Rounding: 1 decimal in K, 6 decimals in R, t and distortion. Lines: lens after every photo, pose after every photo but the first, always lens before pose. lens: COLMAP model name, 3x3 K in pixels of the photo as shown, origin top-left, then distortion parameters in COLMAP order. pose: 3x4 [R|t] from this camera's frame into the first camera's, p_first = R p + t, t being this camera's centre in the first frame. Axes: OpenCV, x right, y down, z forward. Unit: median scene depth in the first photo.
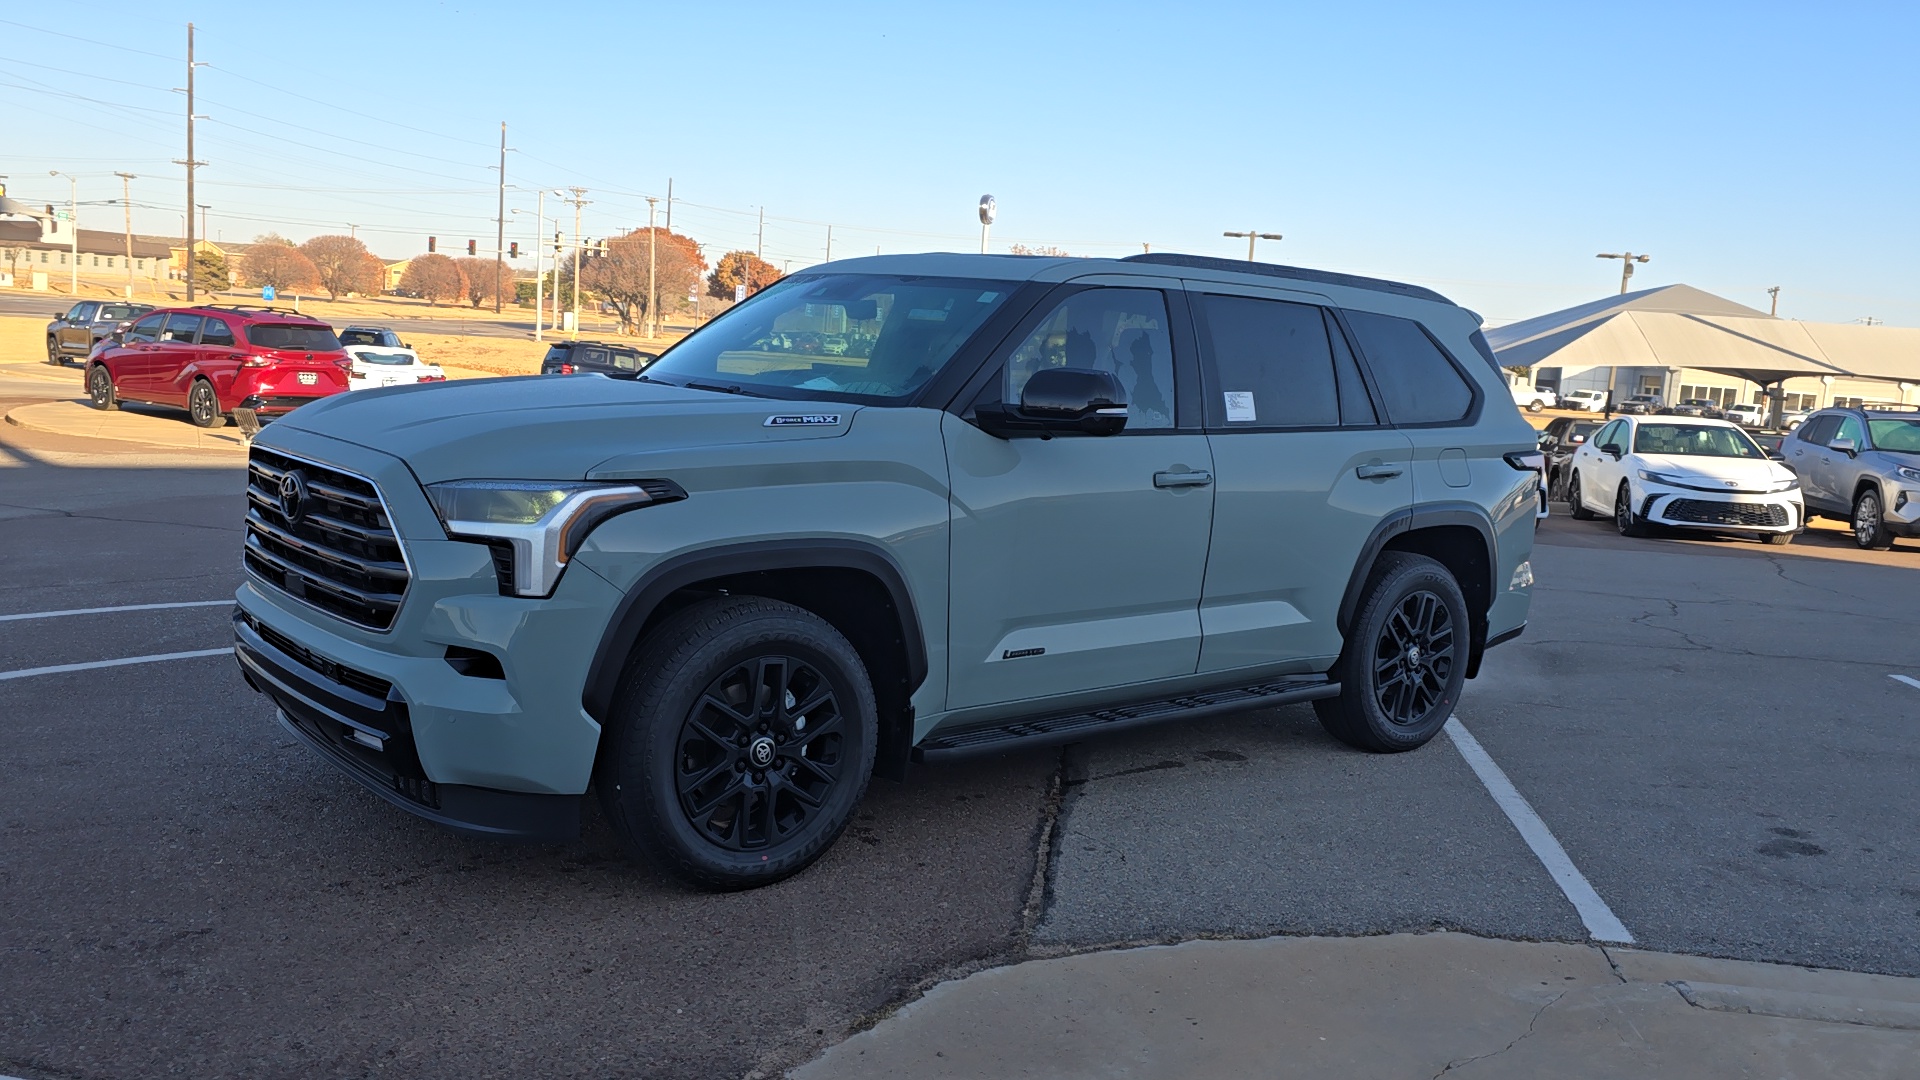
lens RADIAL K [[1587.5, 0, 952.4], [0, 1587.5, 533.4], [0, 0, 1]] dist [-0.001200, 0.003557]
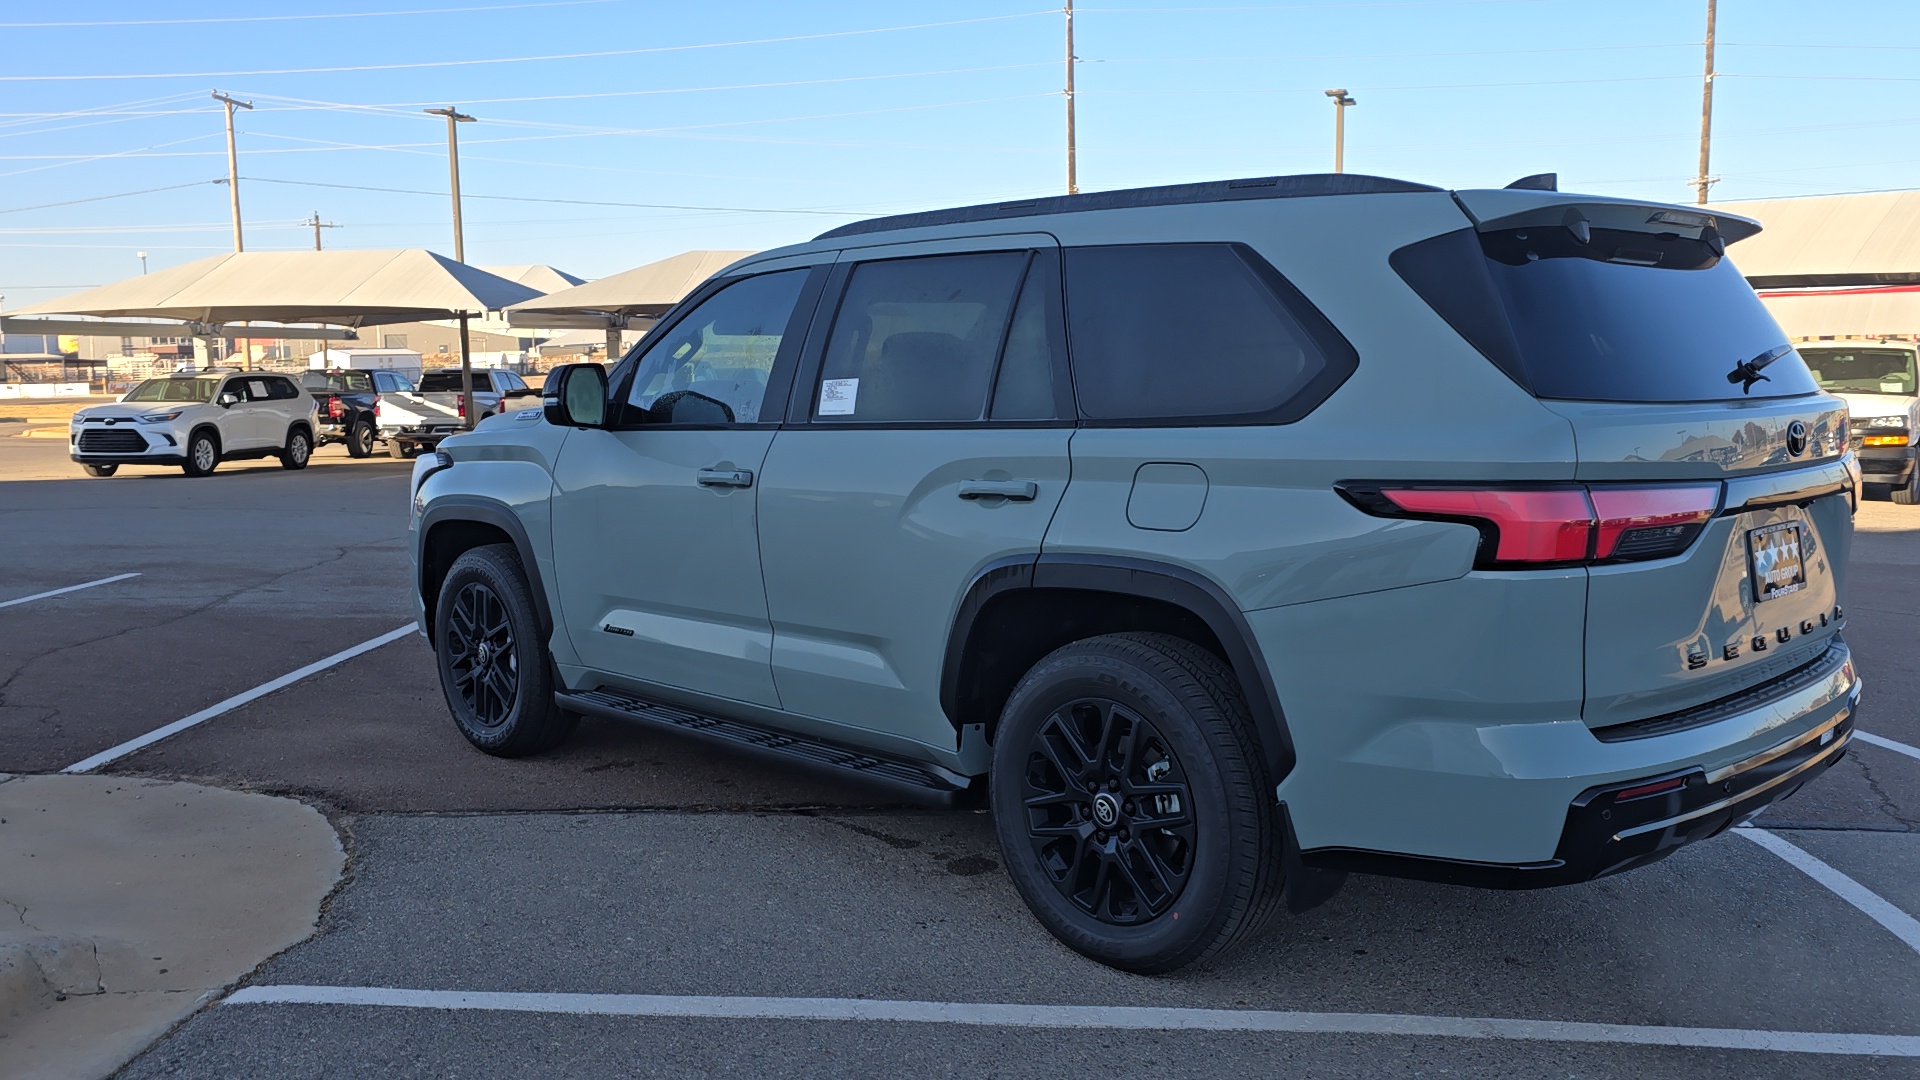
lens RADIAL K [[1587.5, 0, 961.9], [0, 1587.5, 545.6], [0, 0, 1]] dist [-0.001200, 0.003557]
pose [[0.061552, 0.048539, -0.996923, 0.942215], [-0.106873, 0.993395, 0.041769, -0.043042], [0.992366, 0.103973, 0.066333, 0.966037]]
